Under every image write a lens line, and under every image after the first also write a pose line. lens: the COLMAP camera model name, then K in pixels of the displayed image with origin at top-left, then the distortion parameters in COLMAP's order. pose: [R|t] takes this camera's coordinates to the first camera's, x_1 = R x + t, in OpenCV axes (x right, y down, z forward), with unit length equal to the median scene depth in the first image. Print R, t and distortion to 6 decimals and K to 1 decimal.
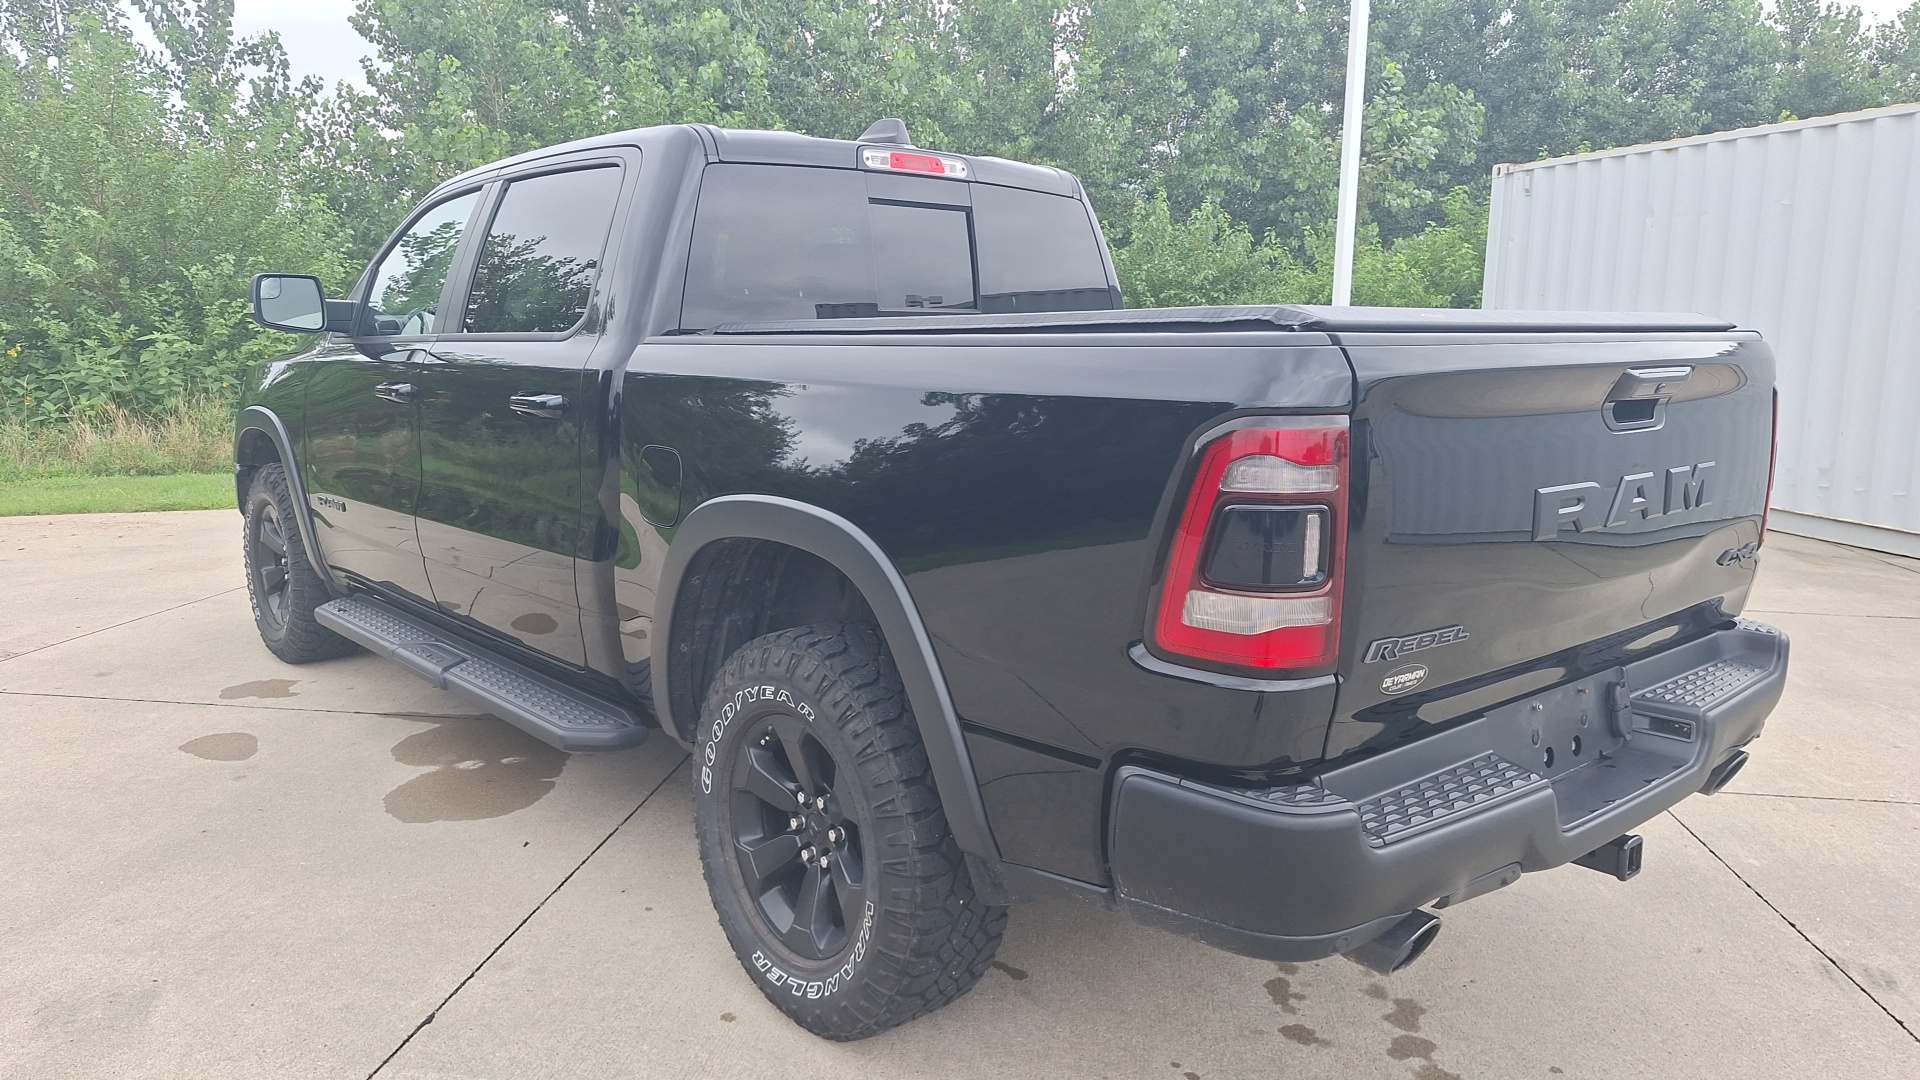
lens RADIAL K [[1323.7, 0, 939.1], [0, 1323.7, 539.3], [0, 0, 1]] dist [0.052839, -0.048420]
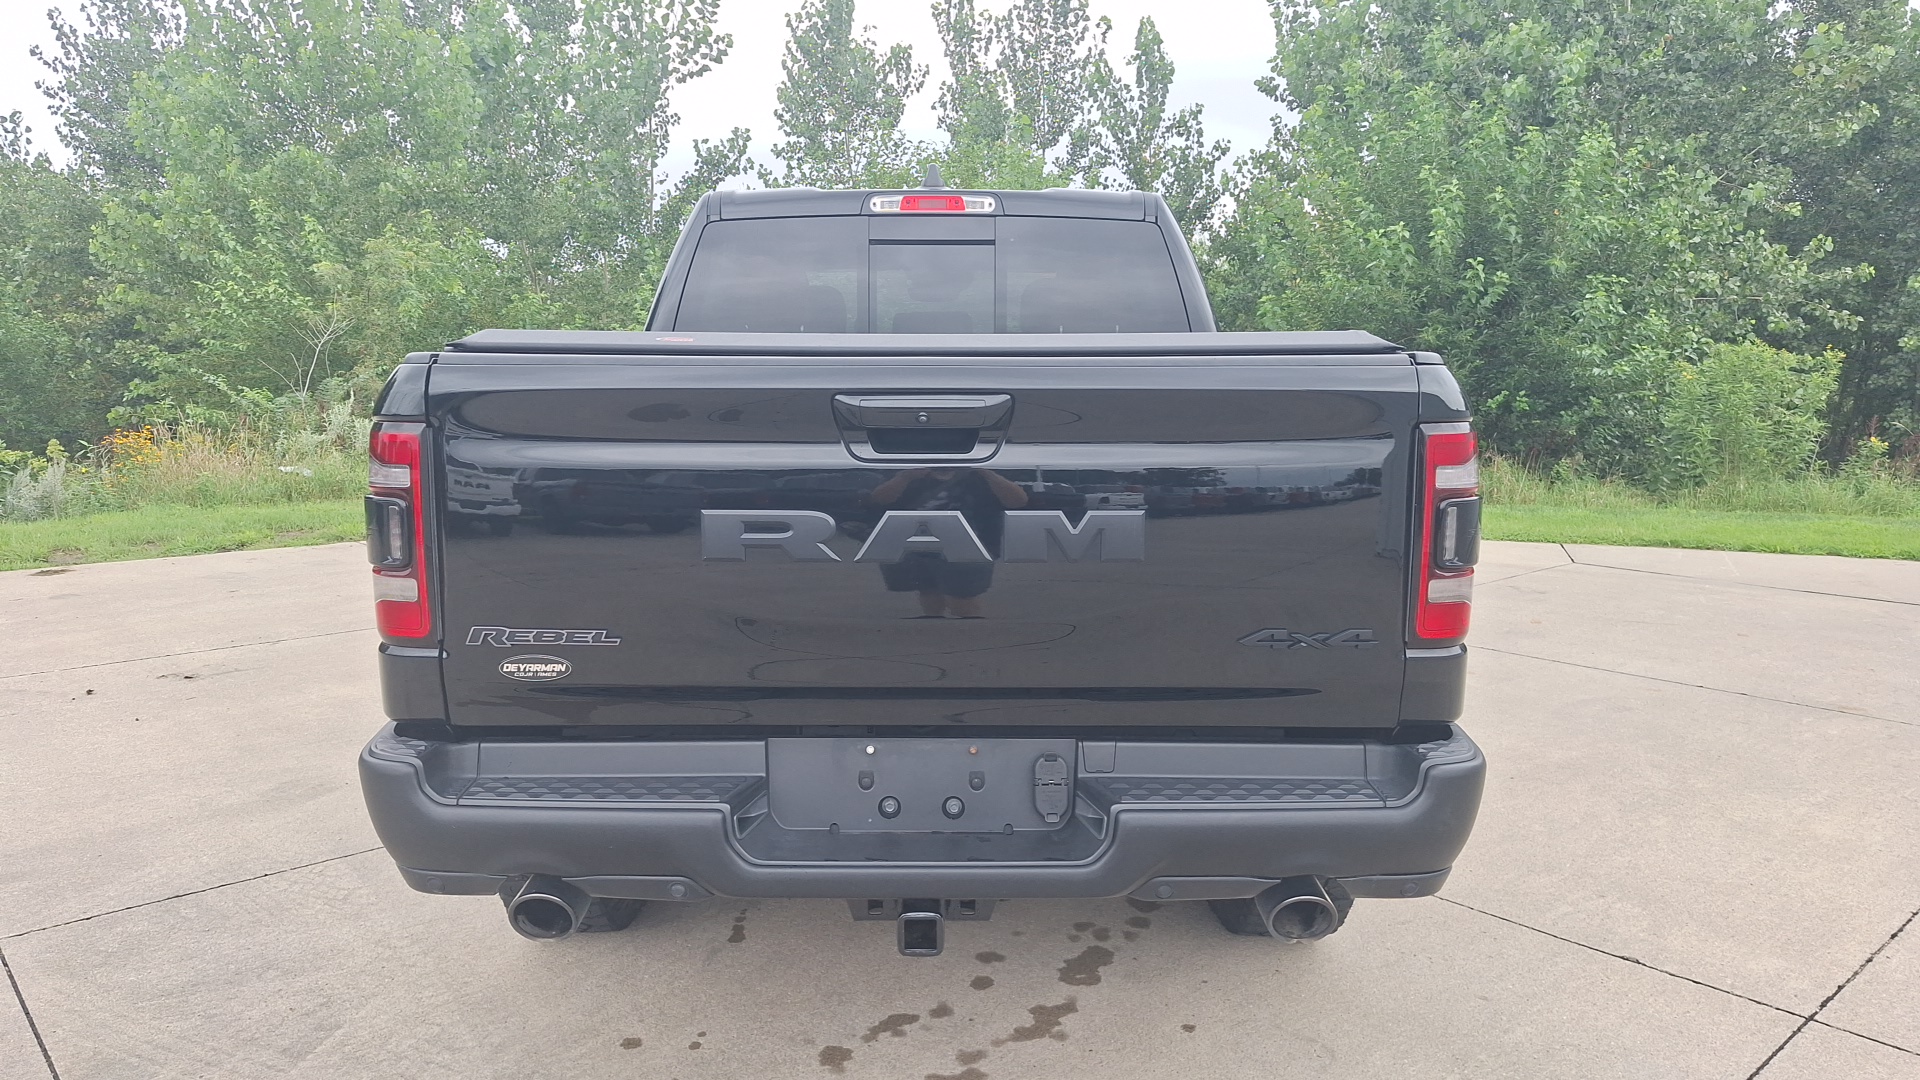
lens RADIAL K [[1314.4, 0, 939.1], [0, 1314.4, 564.0], [0, 0, 1]] dist [0.082502, -0.086914]
pose [[0.759346, 0.093306, -0.643963, 0.098587], [-0.100024, 0.994641, 0.026171, -0.003235], [0.642953, 0.044539, 0.764609, 0.028637]]
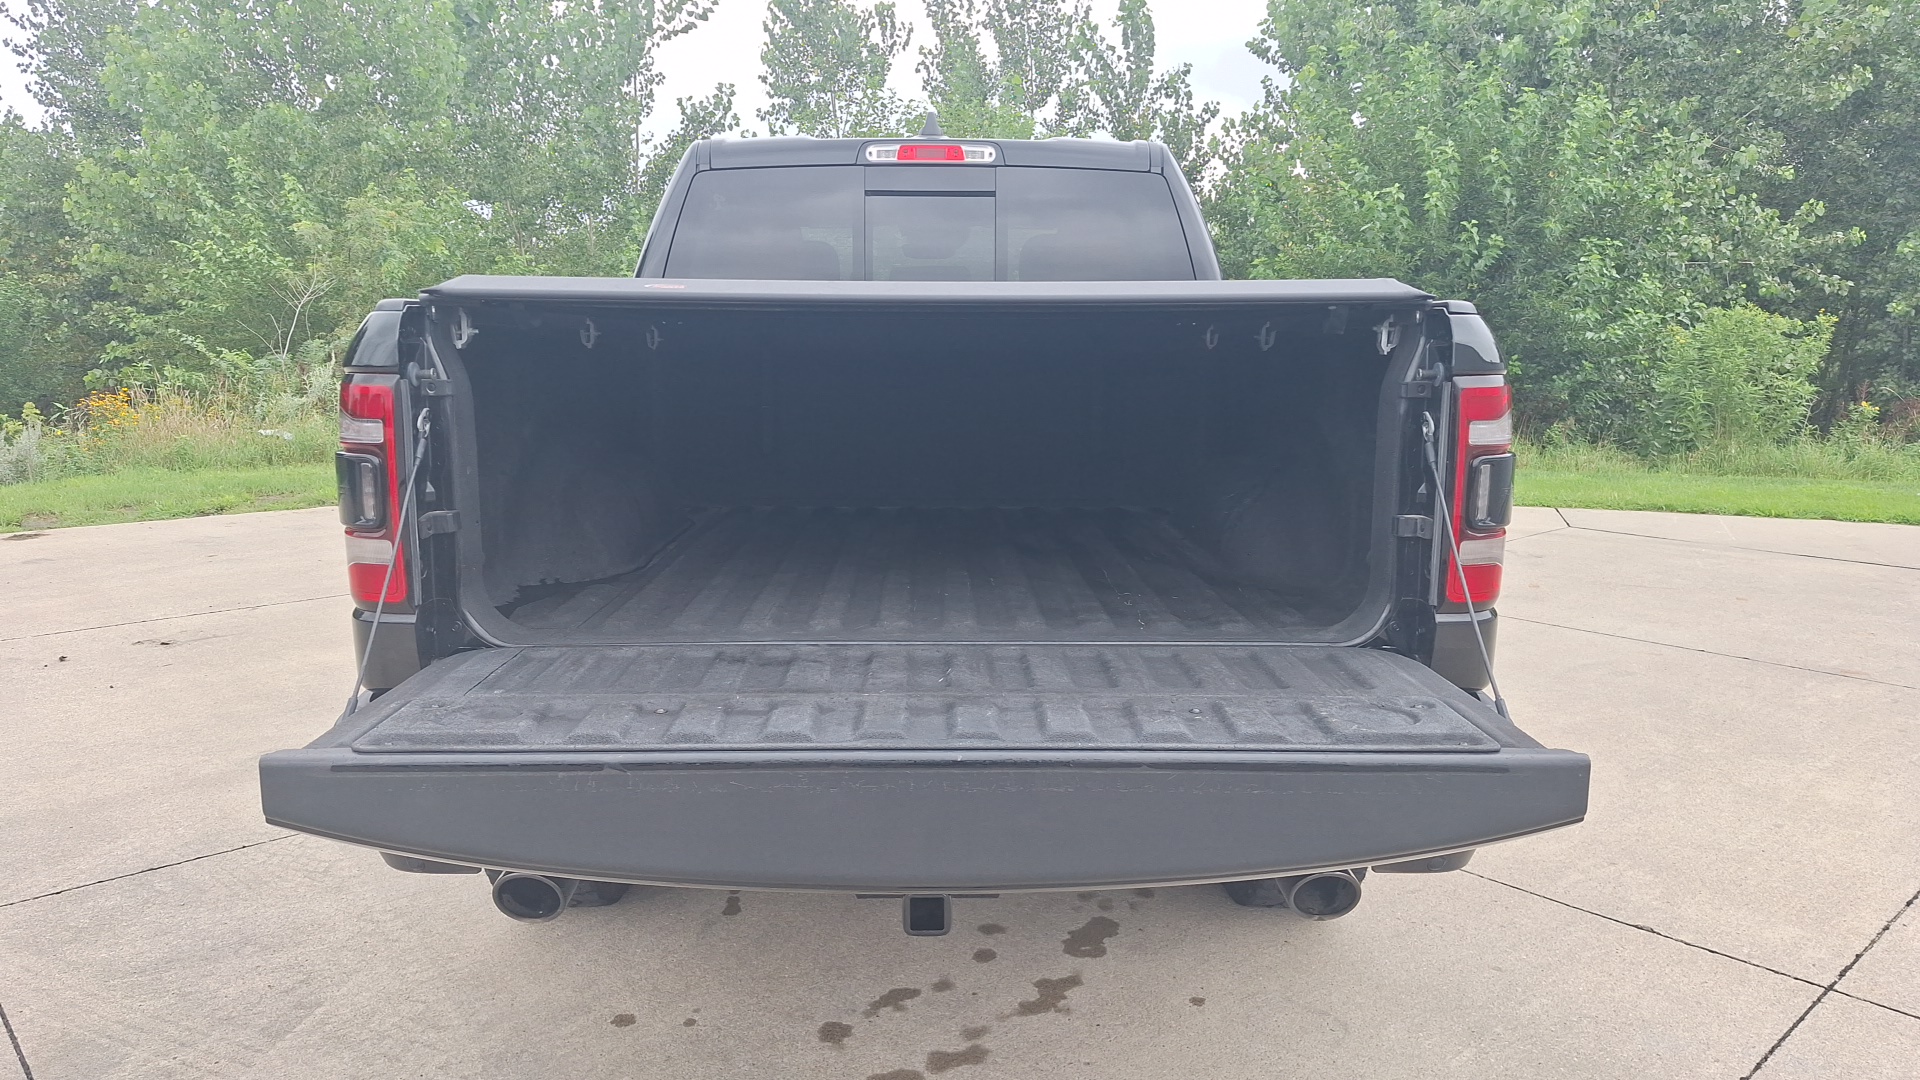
lens RADIAL K [[1315.5, 0, 945.0], [0, 1315.5, 557.6], [0, 0, 1]] dist [0.075016, -0.077267]
pose [[0.767625, 0.106412, -0.632004, 0.095268], [-0.100168, 0.993921, 0.045686, -0.002627], [0.633023, 0.028237, 0.773617, 0.030989]]
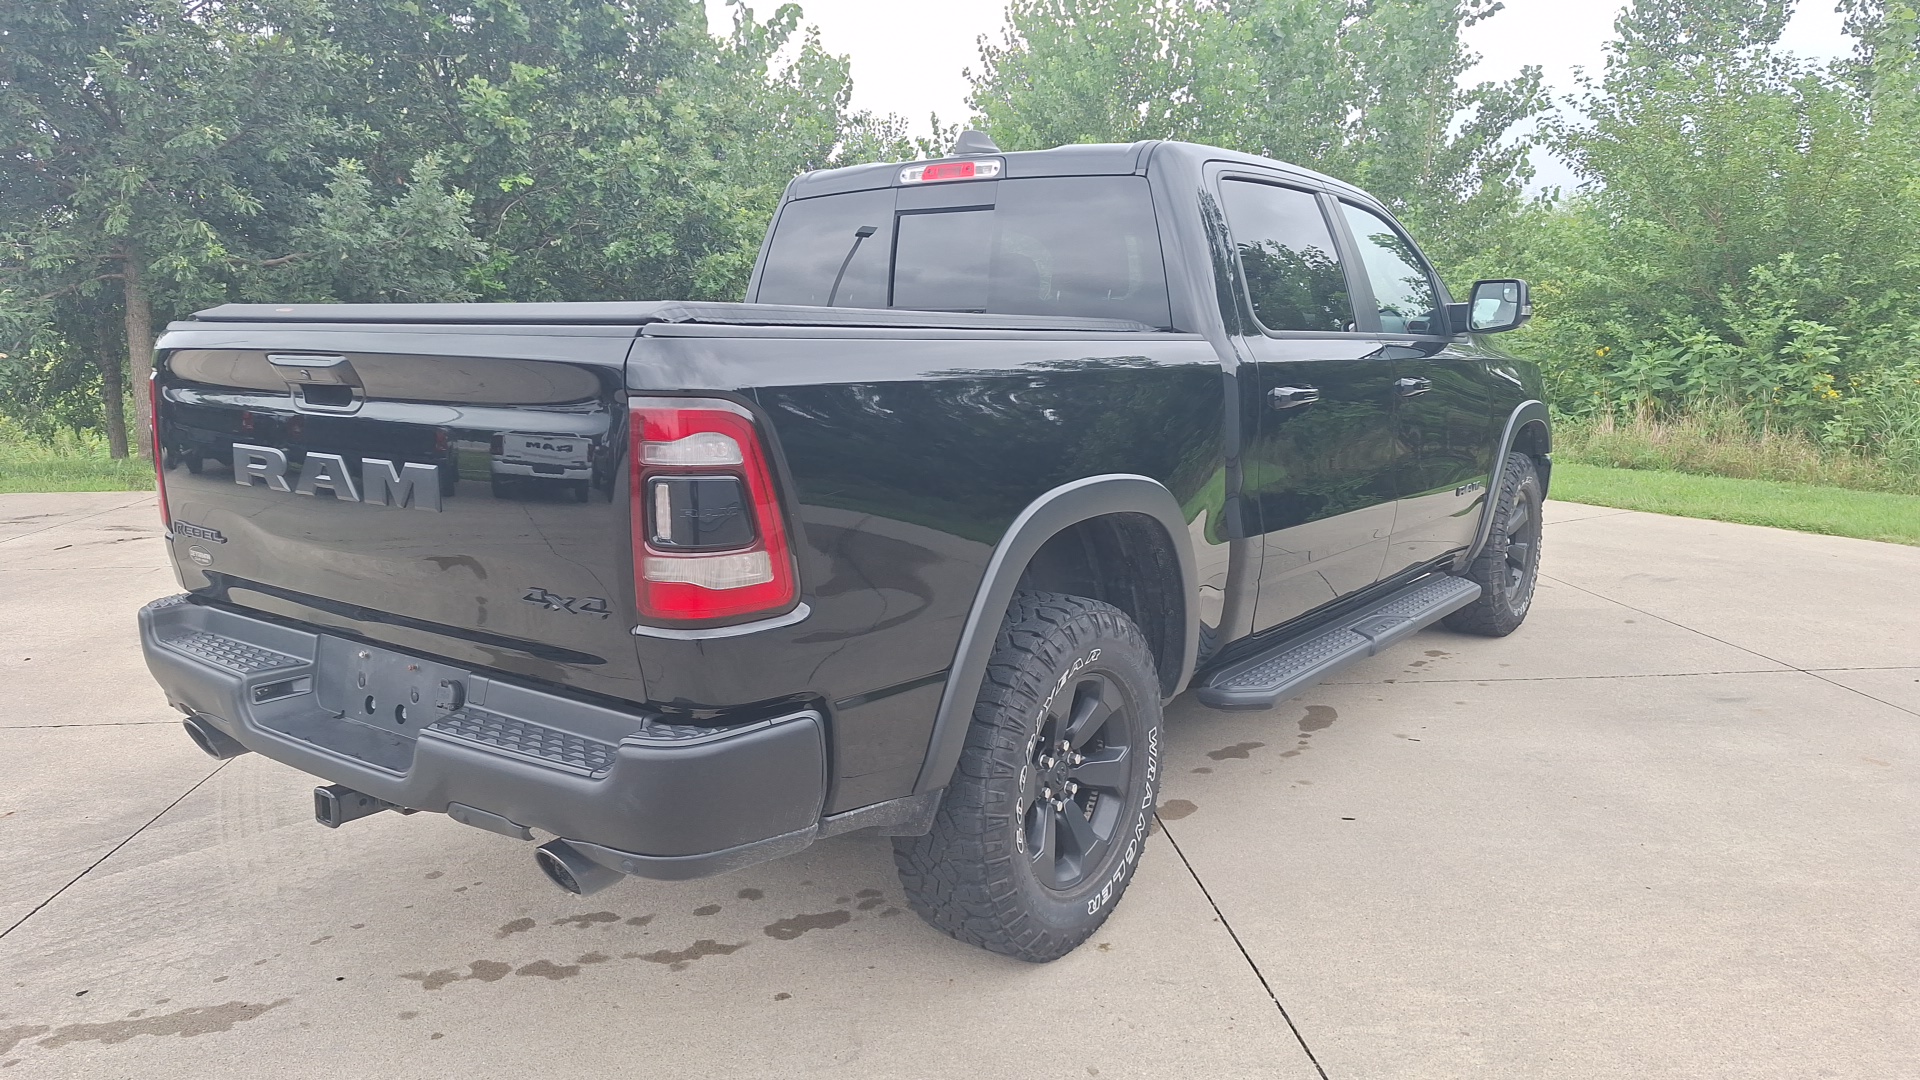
lens RADIAL K [[1314.8, 0, 960.0], [0, 1314.8, 540.0], [0, 0, 1]] dist [0.082594, -0.086253]
pose [[0.228581, 0.151520, -0.961661, 0.150201], [-0.152962, 0.981134, 0.118230, -0.016553], [0.961433, 0.120072, 0.247446, 0.109771]]
